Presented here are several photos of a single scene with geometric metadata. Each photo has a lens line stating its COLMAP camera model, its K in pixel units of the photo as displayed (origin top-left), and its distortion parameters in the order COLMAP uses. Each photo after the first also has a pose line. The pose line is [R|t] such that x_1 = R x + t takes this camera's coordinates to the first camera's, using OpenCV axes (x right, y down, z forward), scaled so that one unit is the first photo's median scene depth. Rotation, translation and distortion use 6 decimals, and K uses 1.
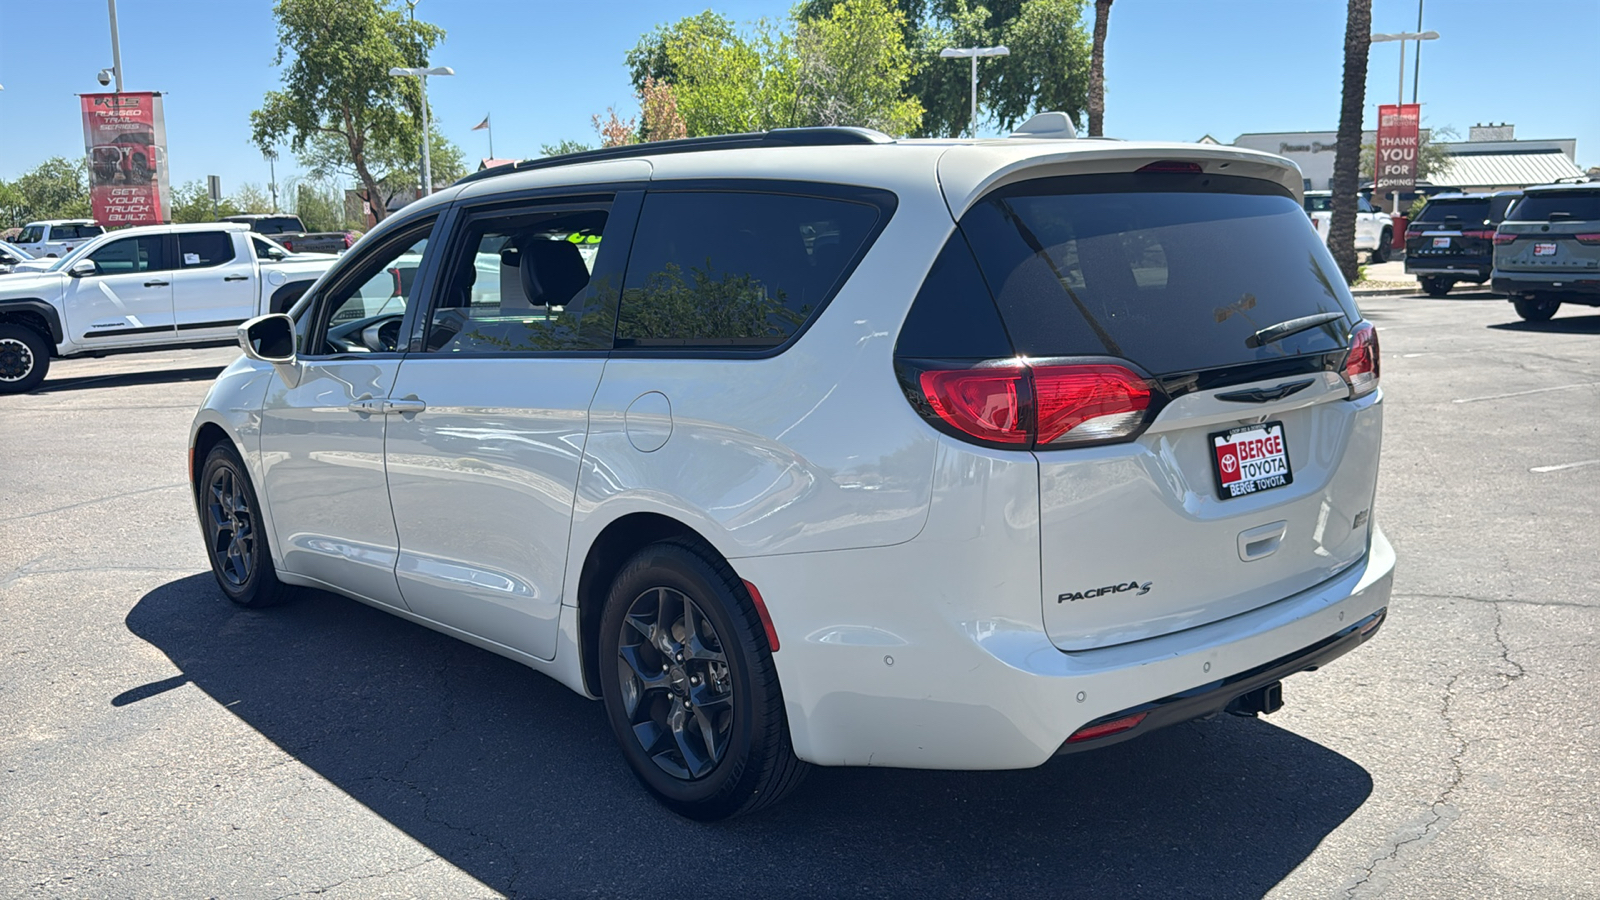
lens RADIAL K [[1398.0, 0, 800.0], [0, 1398.0, 450.0], [0, 0, 1]] dist [0.150197, -0.307738]
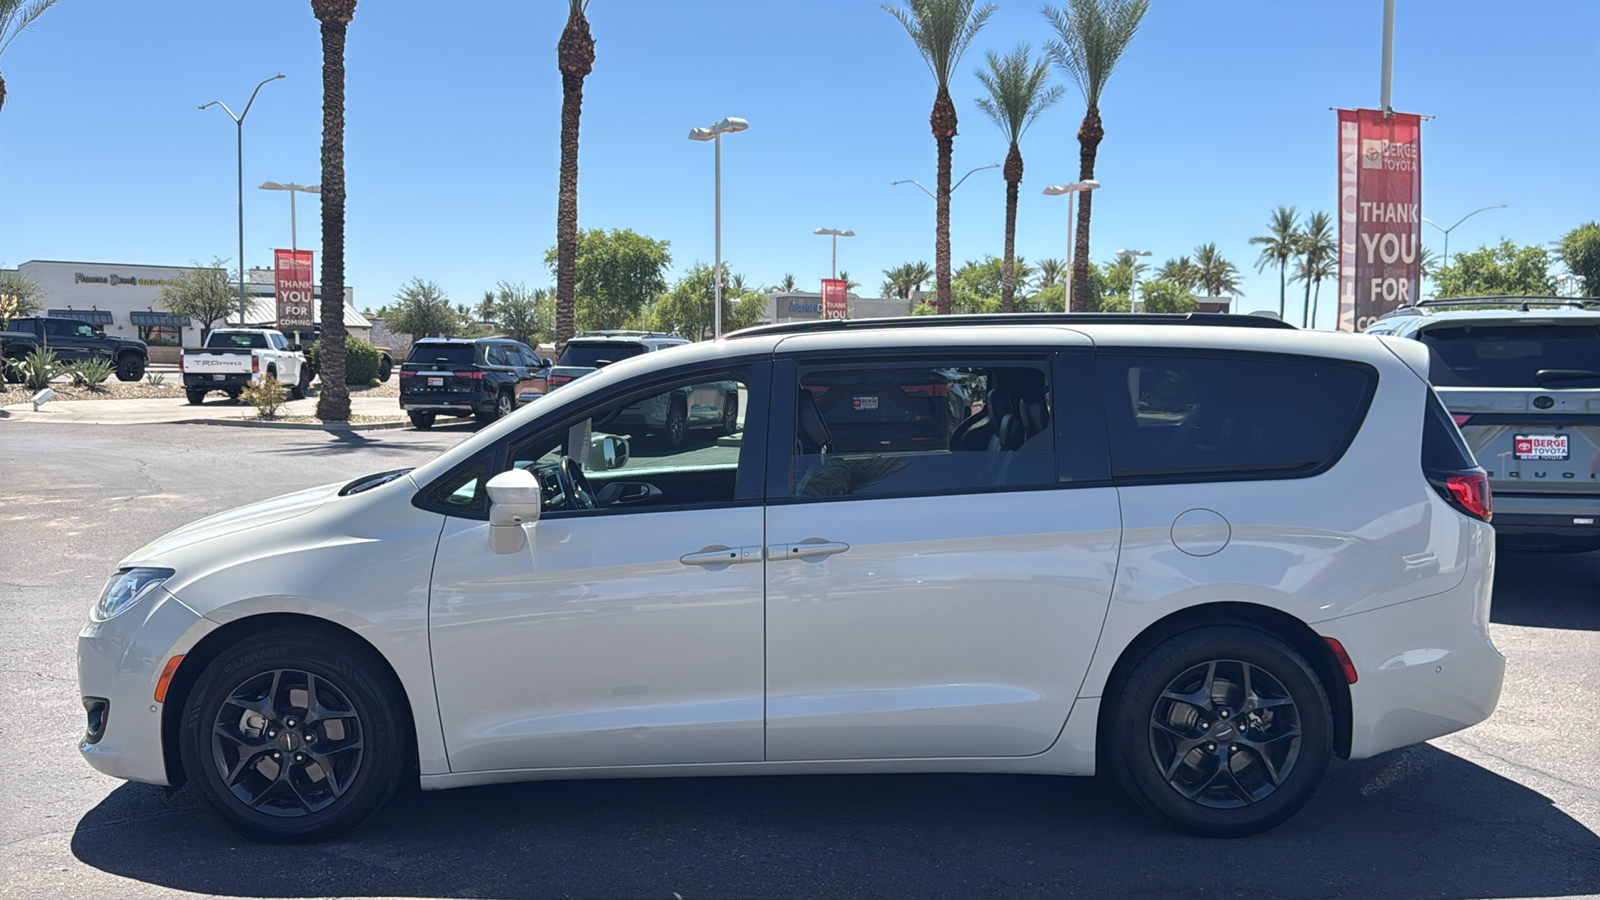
lens RADIAL K [[1398.0, 0, 800.0], [0, 1398.0, 450.0], [0, 0, 1]] dist [0.150197, -0.307738]
pose [[0.659507, -0.030064, 0.751097, -1.213845], [0.099657, 0.993877, -0.047723, -0.064304], [-0.745063, 0.106326, 0.658465, 0.372966]]
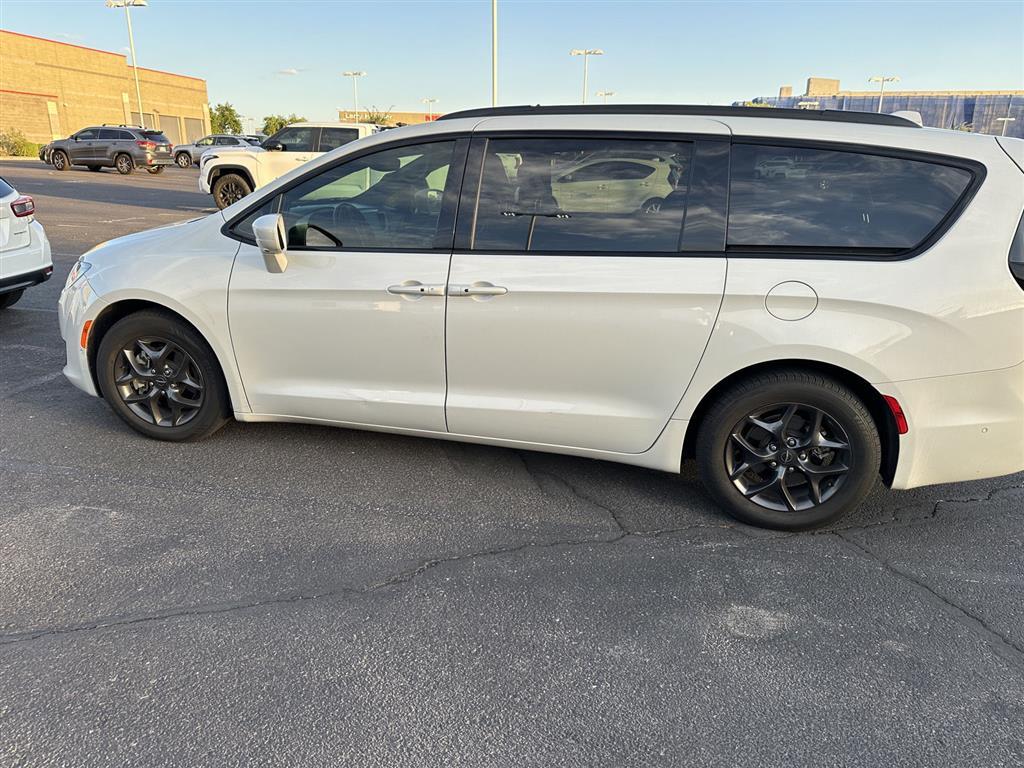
lens RADIAL K [[707.6, 0, 512.0], [0, 707.6, 384.0], [0, 0, 1]] dist [0.070947, -0.082873]
pose [[0.828353, -0.134940, 0.543712, -0.744173], [0.031839, 0.980327, 0.194793, -0.086903], [-0.559301, -0.144046, 0.816354, 0.464217]]
